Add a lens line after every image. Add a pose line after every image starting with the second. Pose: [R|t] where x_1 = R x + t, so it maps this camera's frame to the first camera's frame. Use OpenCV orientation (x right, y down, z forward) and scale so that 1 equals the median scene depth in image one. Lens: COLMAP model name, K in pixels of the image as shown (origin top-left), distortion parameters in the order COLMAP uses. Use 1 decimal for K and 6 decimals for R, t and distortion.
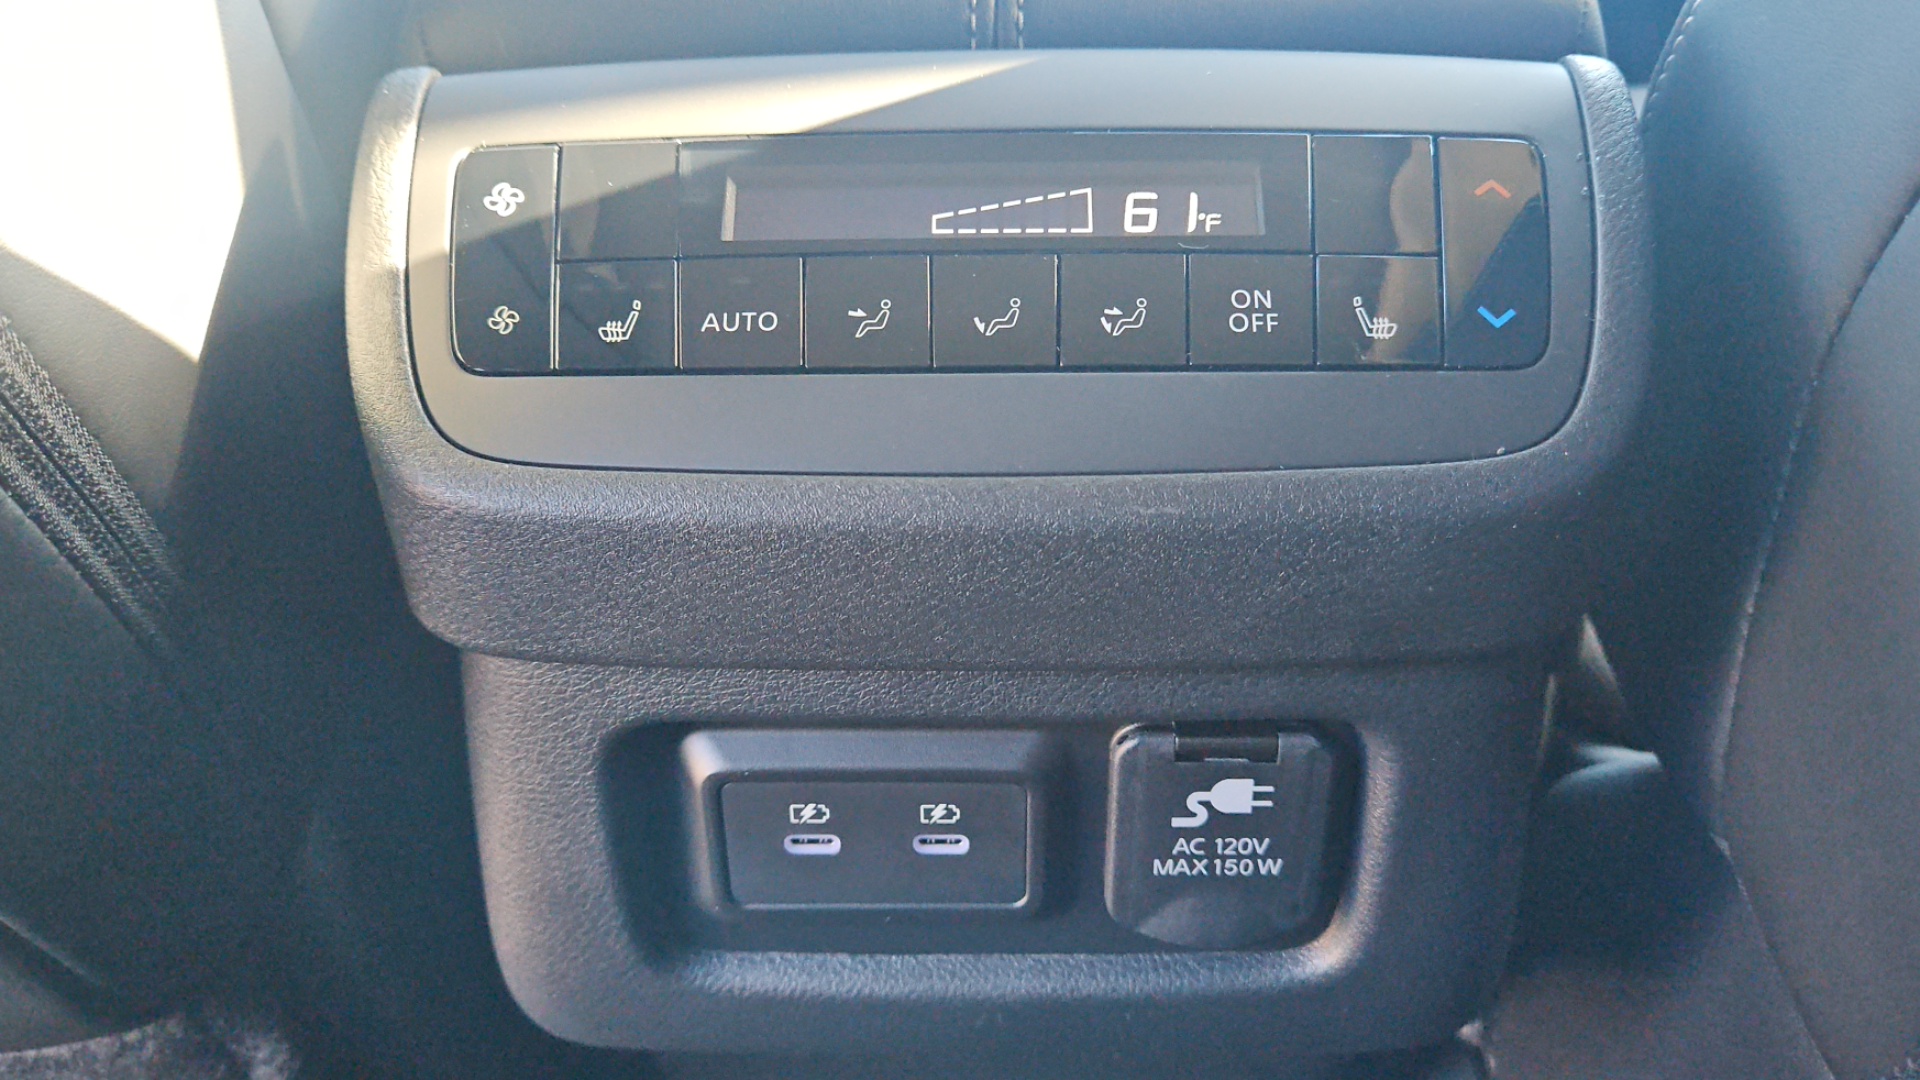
lens RADIAL K [[1447.5, 0, 961.5], [0, 1447.5, 536.3], [0, 0, 1]] dist [0.055469, -0.064845]
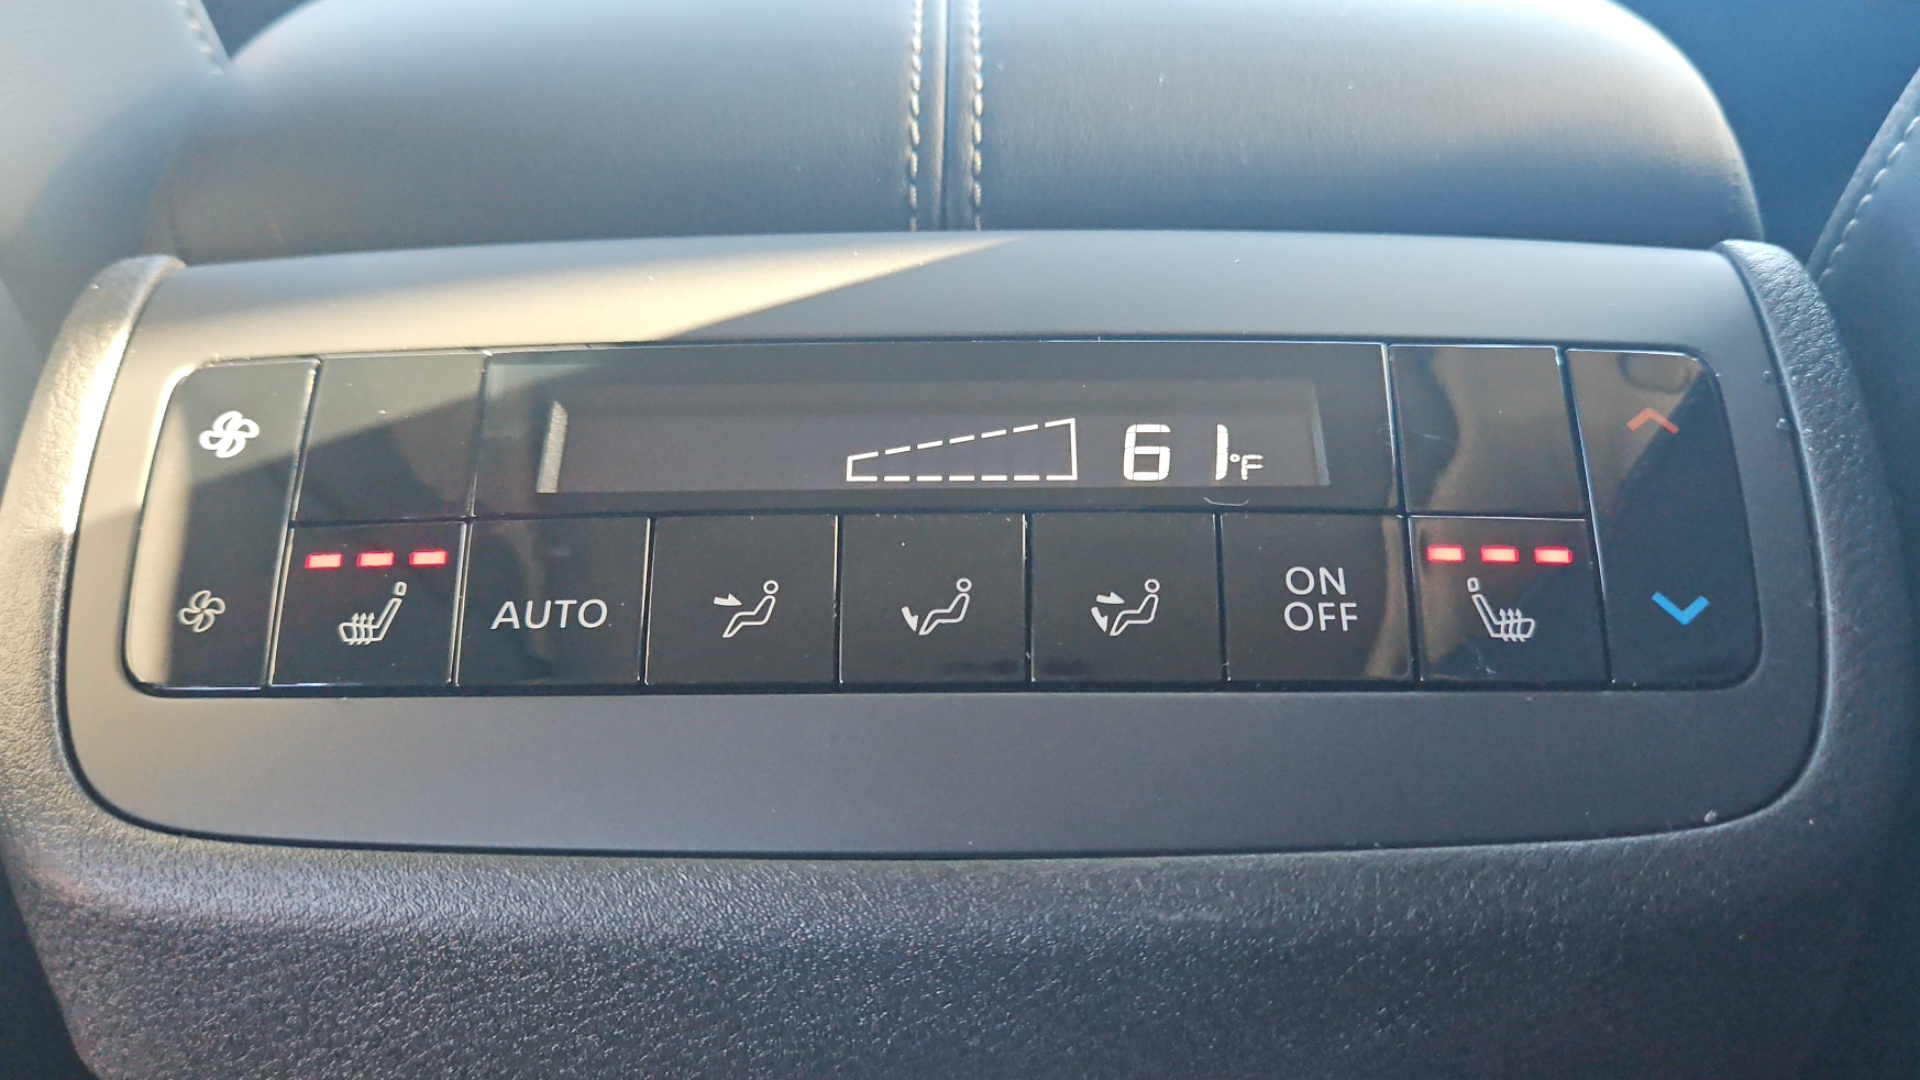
lens RADIAL K [[1447.5, 0, 966.7], [0, 1447.5, 530.3], [0, 0, 1]] dist [0.055469, -0.064845]
pose [[0.999974, -0.000397, 0.007220, 0.033919], [0.001434, 0.989548, -0.144198, -0.090855], [-0.007088, 0.144204, 0.989523, 0.337404]]
